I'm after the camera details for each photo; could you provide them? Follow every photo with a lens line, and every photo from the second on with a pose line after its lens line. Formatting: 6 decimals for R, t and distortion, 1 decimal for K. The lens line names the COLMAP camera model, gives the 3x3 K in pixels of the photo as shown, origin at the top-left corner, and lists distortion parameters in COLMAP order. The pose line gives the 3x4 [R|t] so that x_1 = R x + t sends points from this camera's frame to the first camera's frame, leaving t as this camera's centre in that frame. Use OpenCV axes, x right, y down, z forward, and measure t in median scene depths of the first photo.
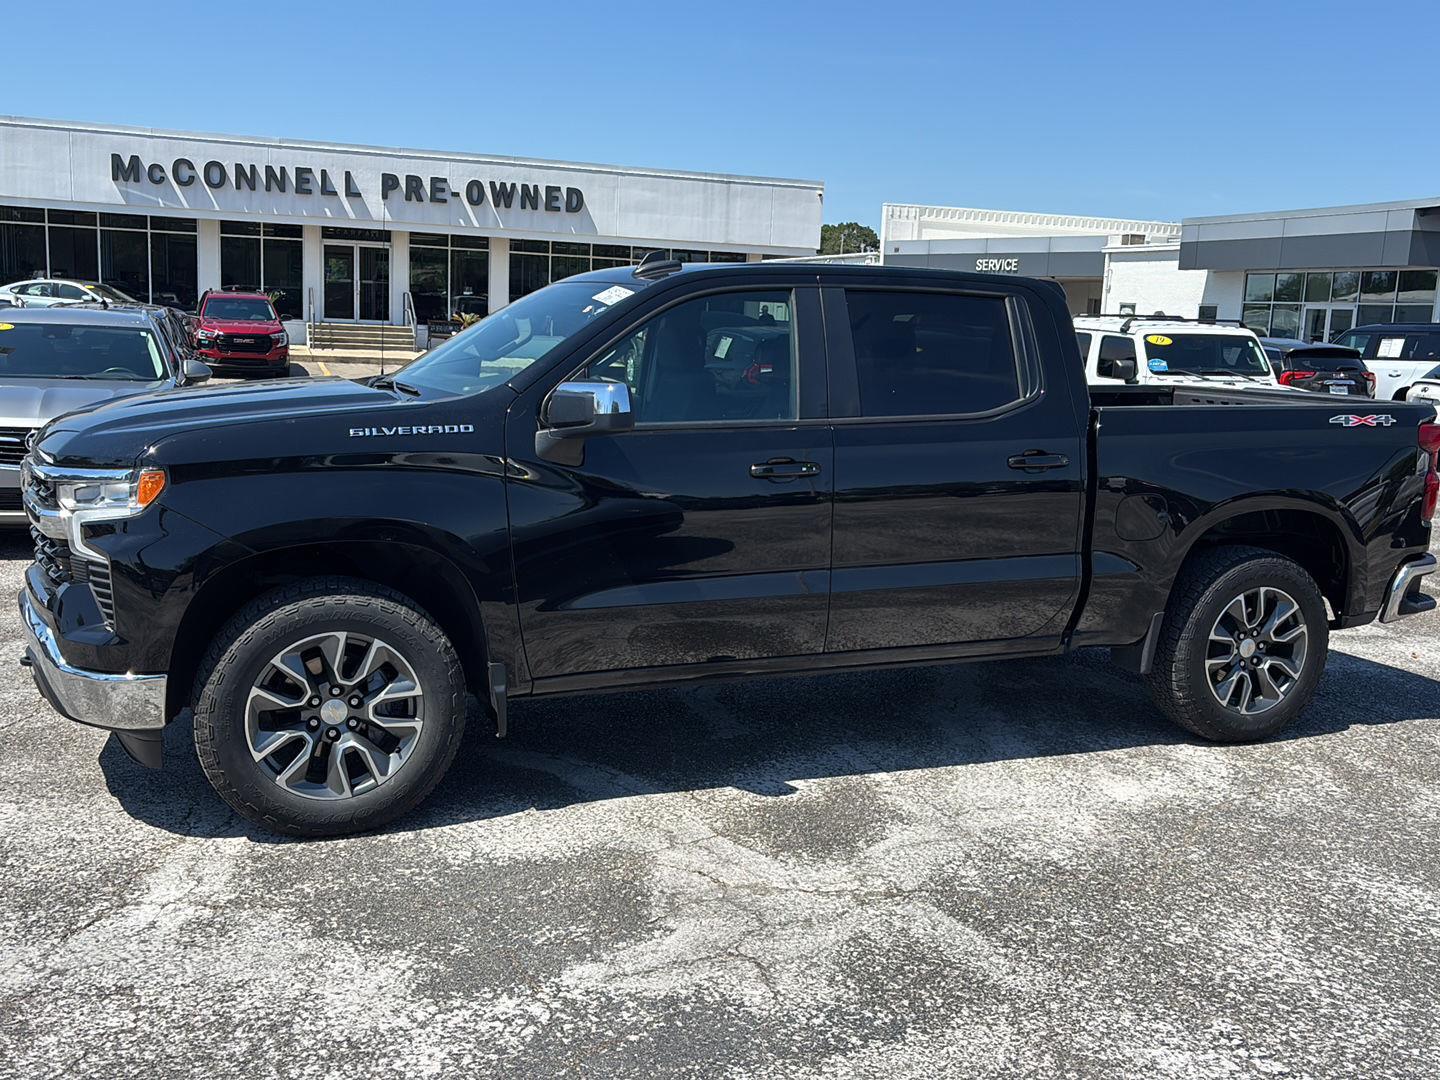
lens RADIAL K [[1409.6, 0, 709.4], [0, 1409.6, 535.4], [0, 0, 1]] dist [0.136317, -0.362841]
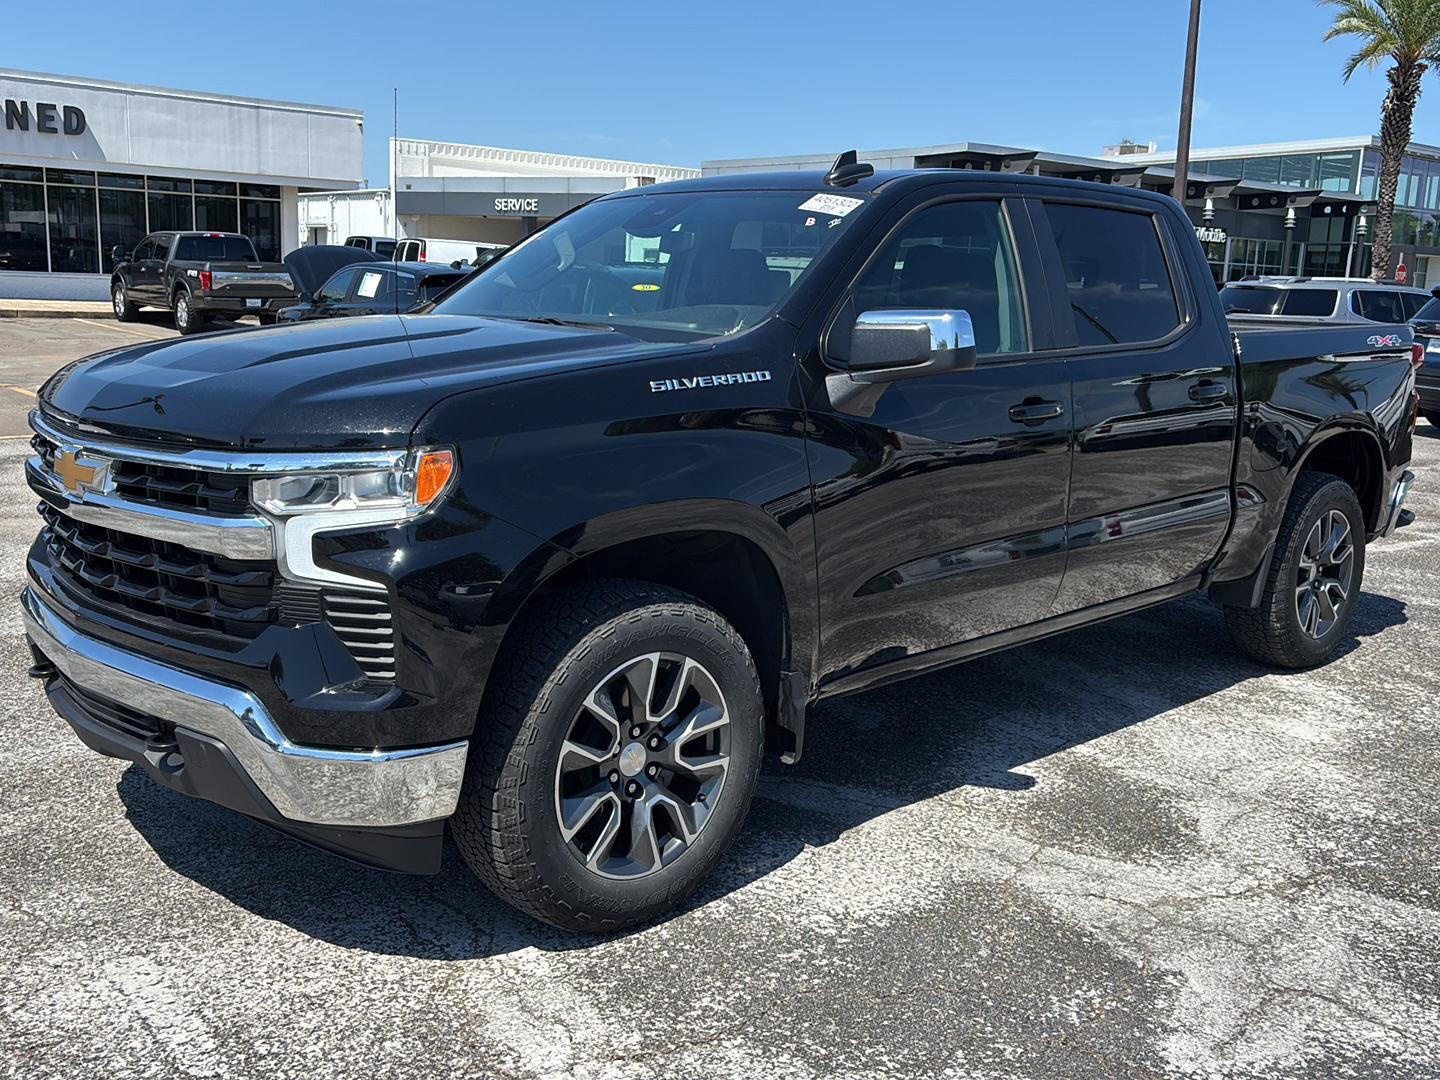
lens RADIAL K [[1434.1, 0, 726.5], [0, 1434.1, 496.0], [0, 0, 1]] dist [0.050946, -0.045043]
pose [[0.928045, -0.065574, 0.366650, -0.431291], [0.061791, 0.997845, 0.022059, -0.025128], [-0.367306, 0.002183, 0.930098, 0.245230]]
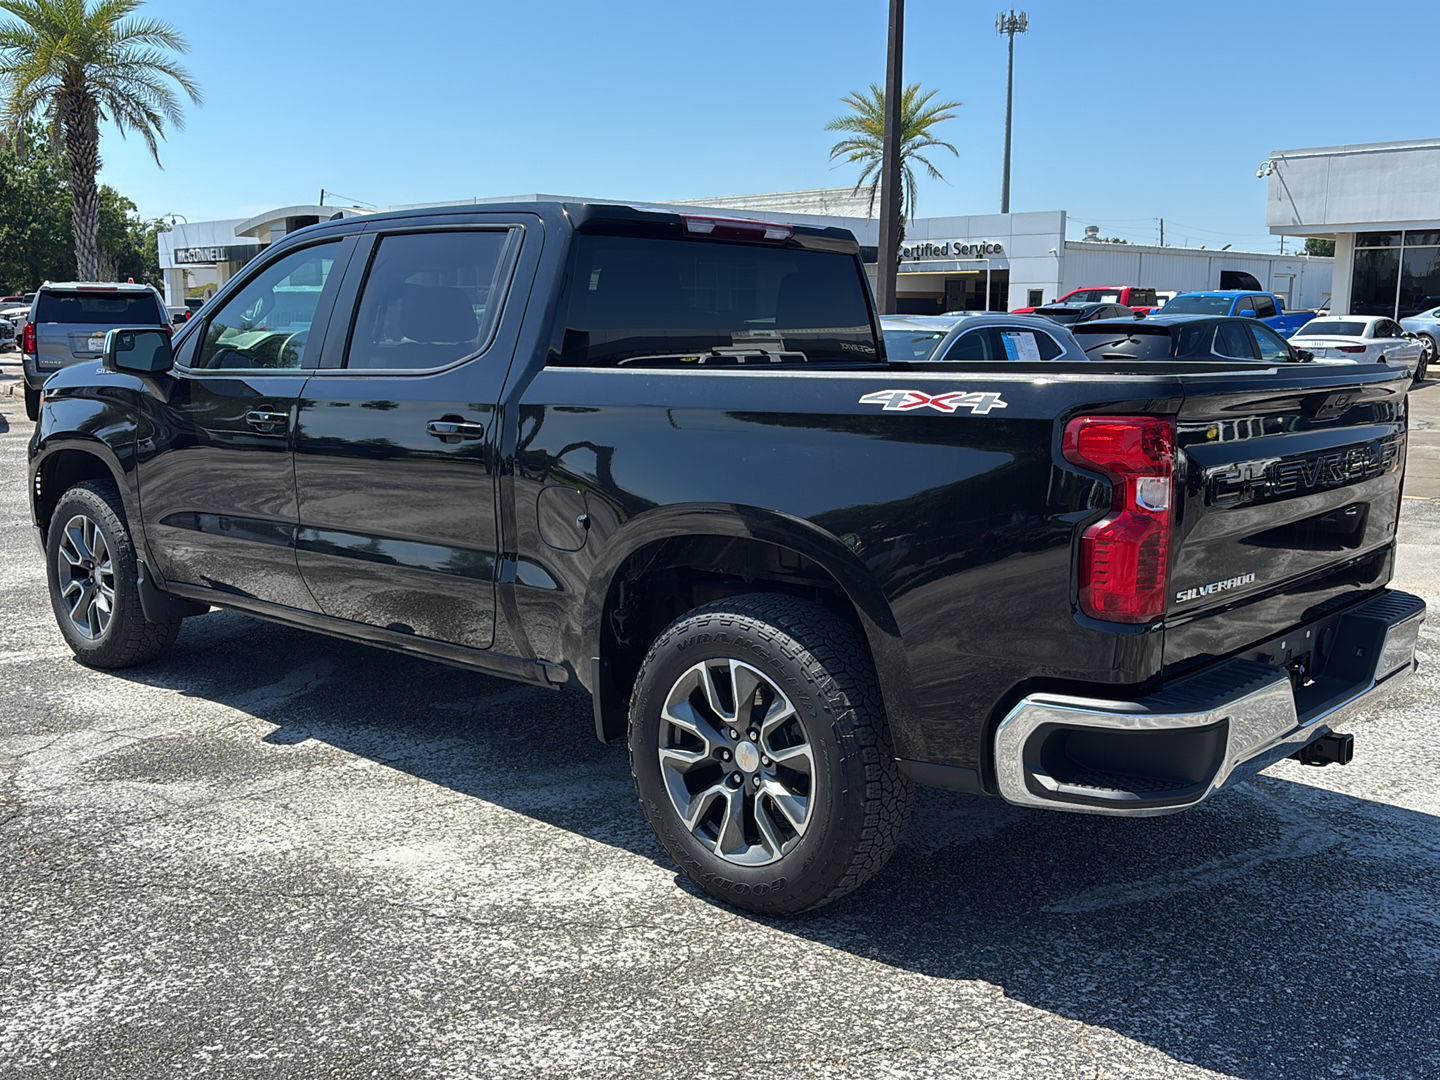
lens RADIAL K [[1409.6, 0, 709.4], [0, 1409.6, 535.4], [0, 0, 1]] dist [0.136317, -0.362841]
pose [[0.419362, 0.106437, -0.901558, 1.074555], [-0.127554, 0.990160, 0.057565, -0.059694], [0.898813, 0.090857, 0.428812, 0.829380]]
